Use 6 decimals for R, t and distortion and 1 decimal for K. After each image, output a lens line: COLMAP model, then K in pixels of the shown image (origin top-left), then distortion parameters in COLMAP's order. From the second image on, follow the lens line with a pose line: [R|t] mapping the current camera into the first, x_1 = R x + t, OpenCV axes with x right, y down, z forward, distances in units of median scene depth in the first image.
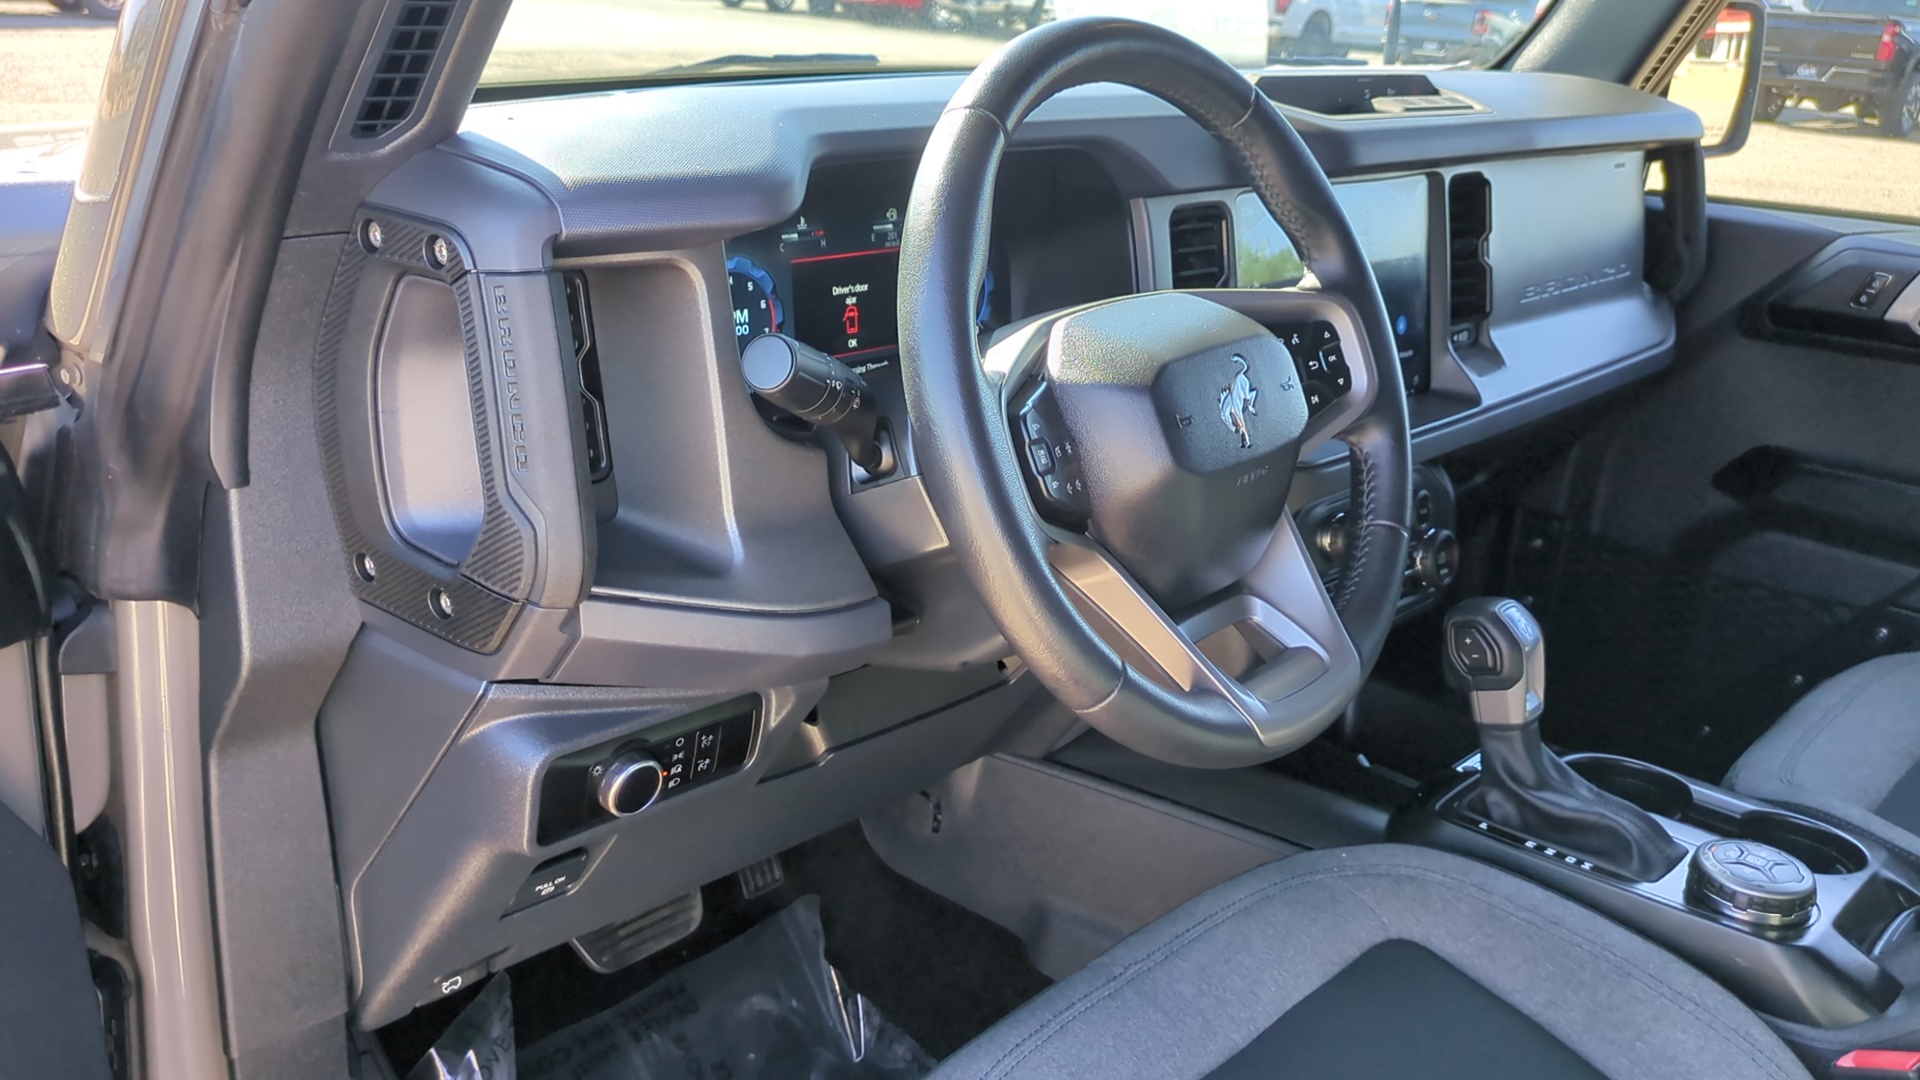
lens RADIAL K [[1636.4, 0, 975.4], [0, 1636.4, 548.9], [0, 0, 1]] dist [0.104681, -0.159735]
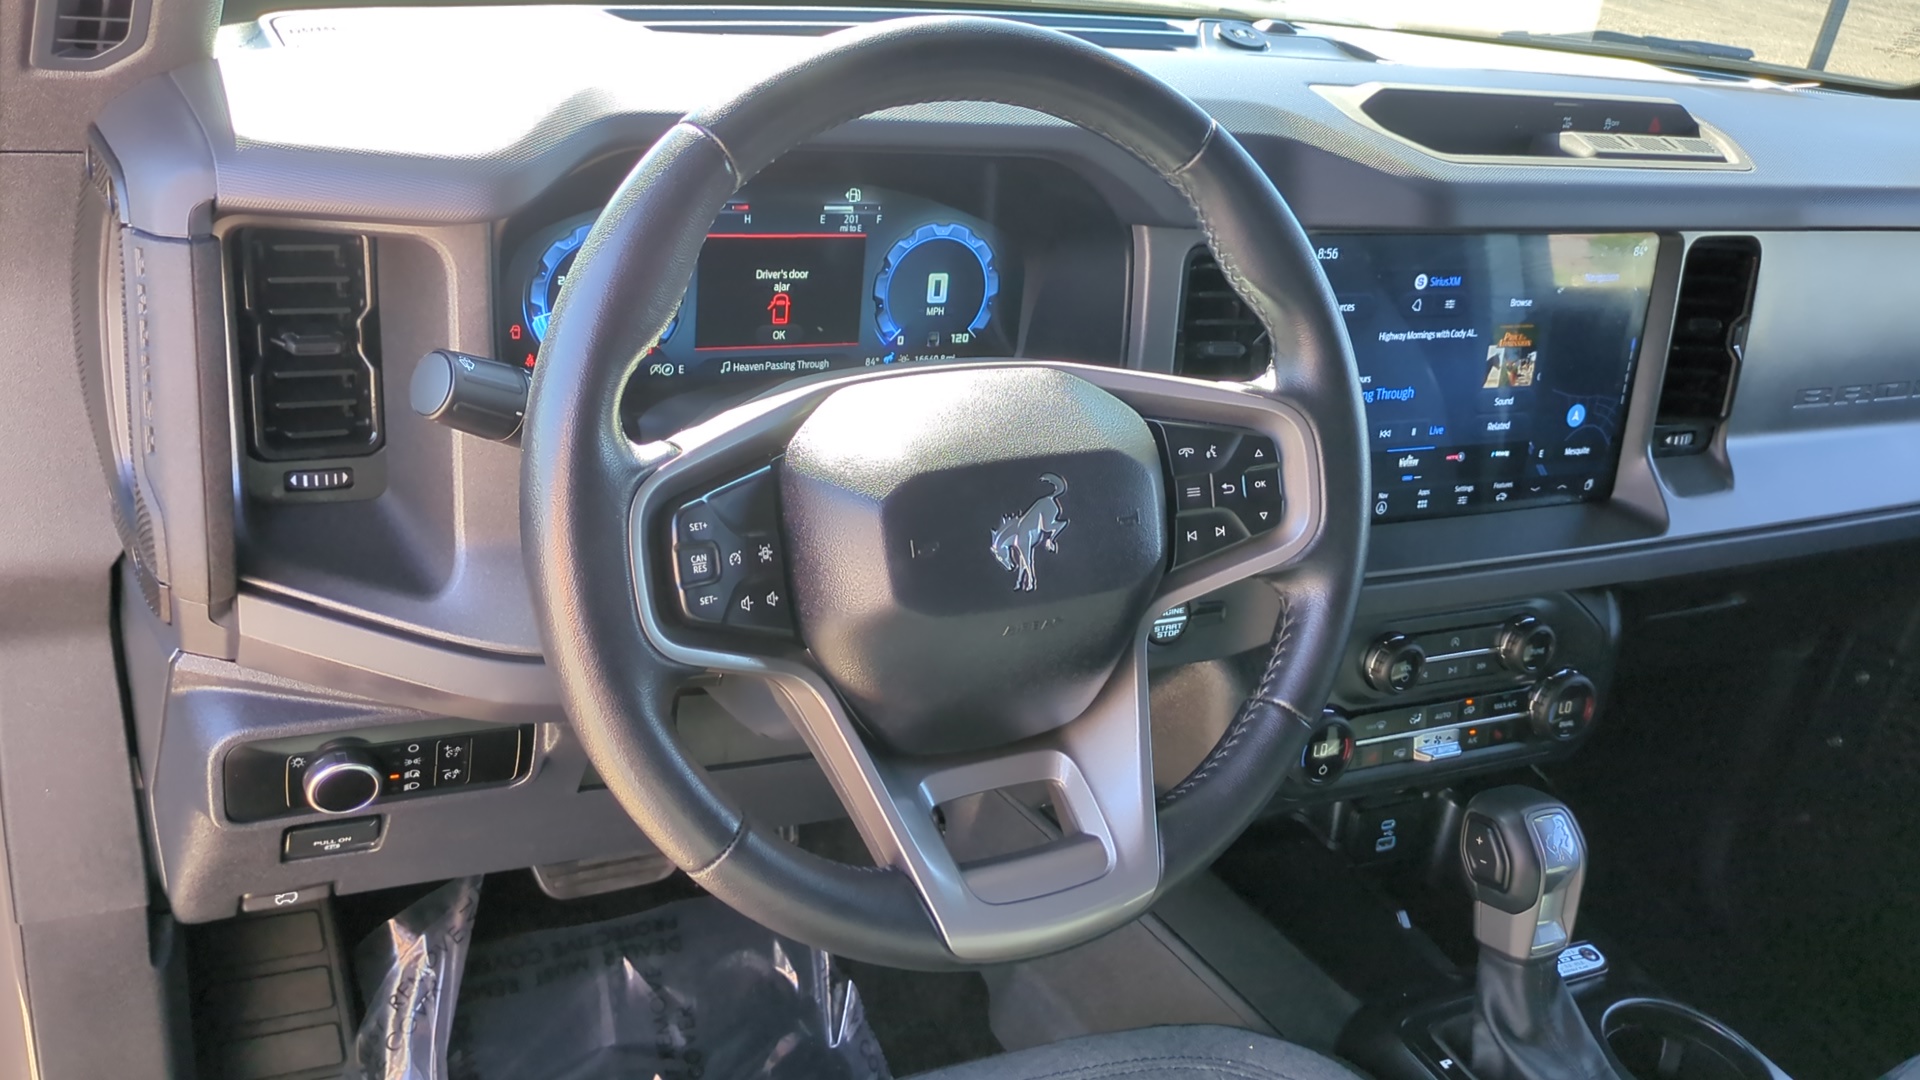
lens RADIAL K [[1636.4, 0, 975.4], [0, 1636.4, 548.9], [0, 0, 1]] dist [0.104681, -0.159735]
pose [[0.928483, 0.231495, -0.290395, 0.325942], [-0.203997, 0.971330, 0.122077, -0.153993], [0.310330, -0.054107, 0.949088, 0.211005]]
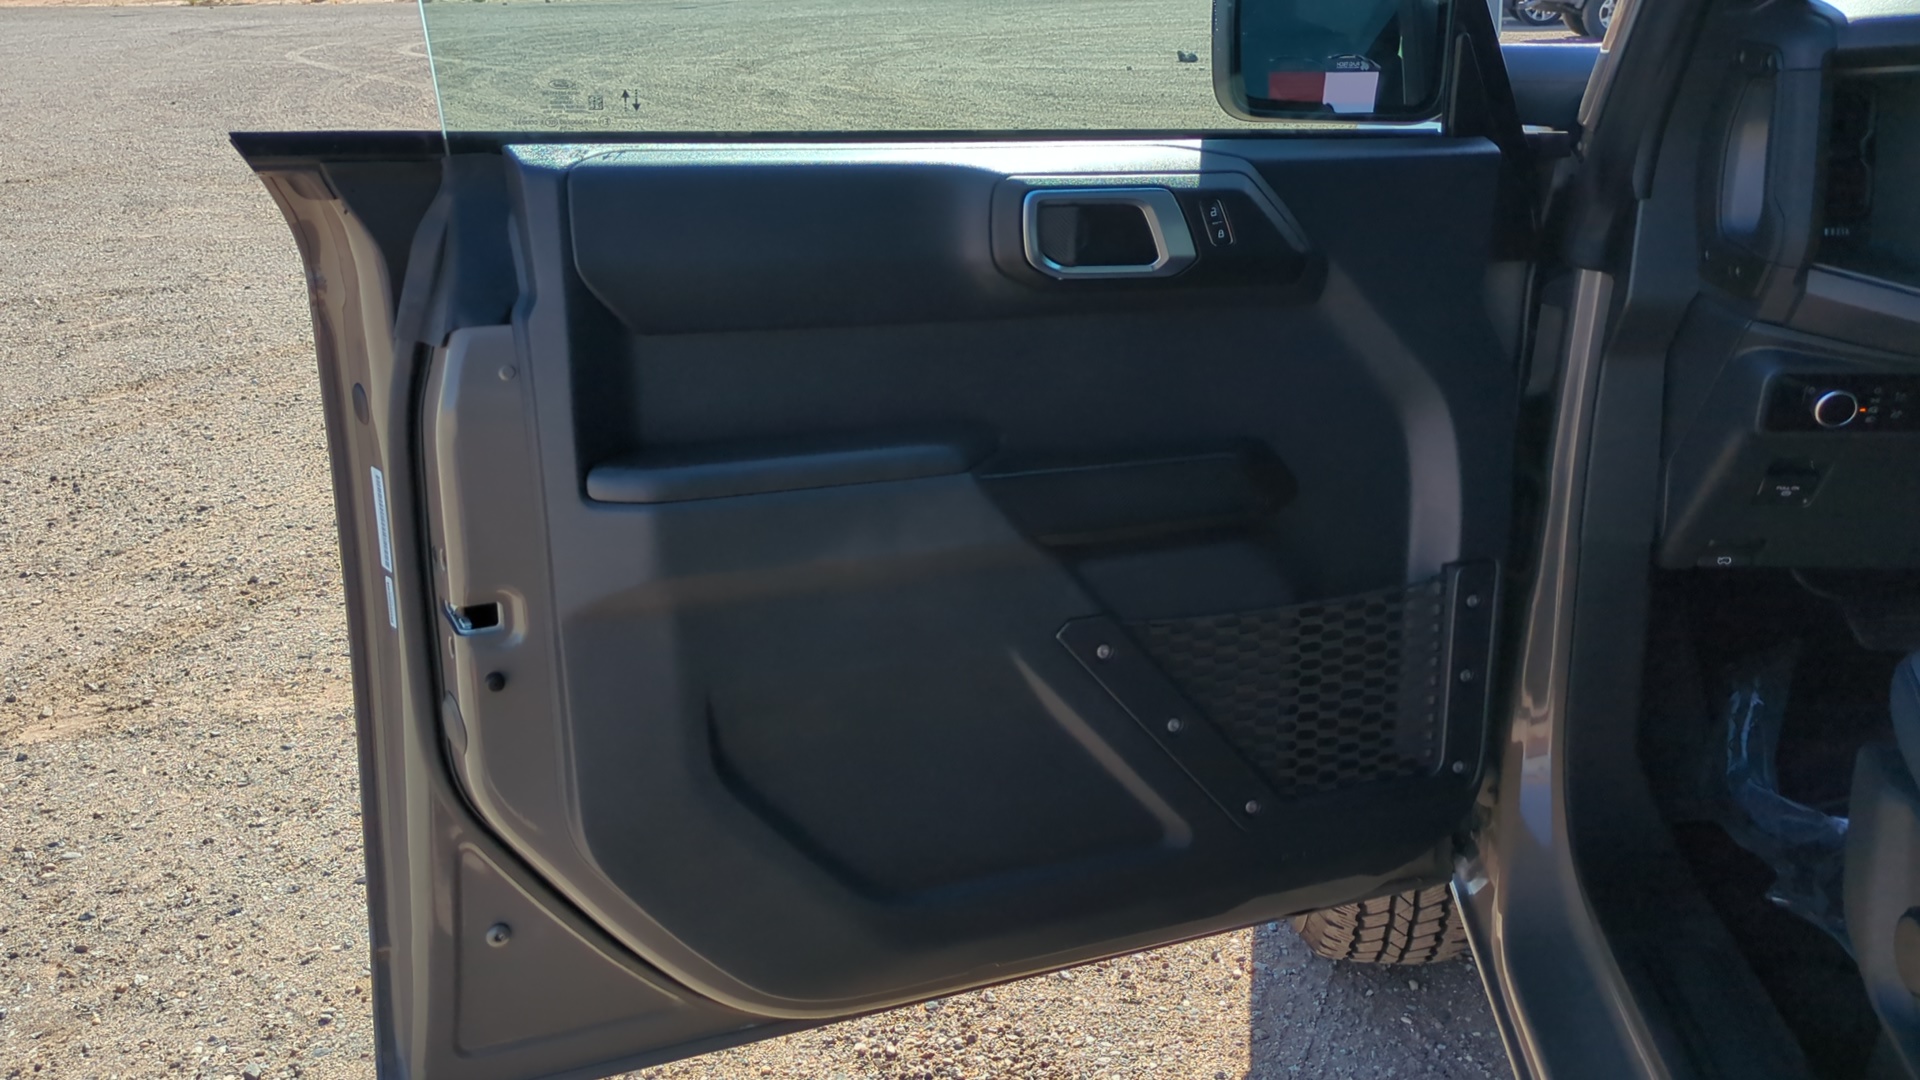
lens RADIAL K [[1665.2, 0, 981.9], [0, 1665.2, 530.5], [0, 0, 1]] dist [0.016448, 0.003266]
pose [[0.609740, 0.180521, -0.771770, 0.506324], [-0.200541, 0.977172, 0.070127, 0.281866], [0.766812, 0.112013, 0.632023, -0.585285]]
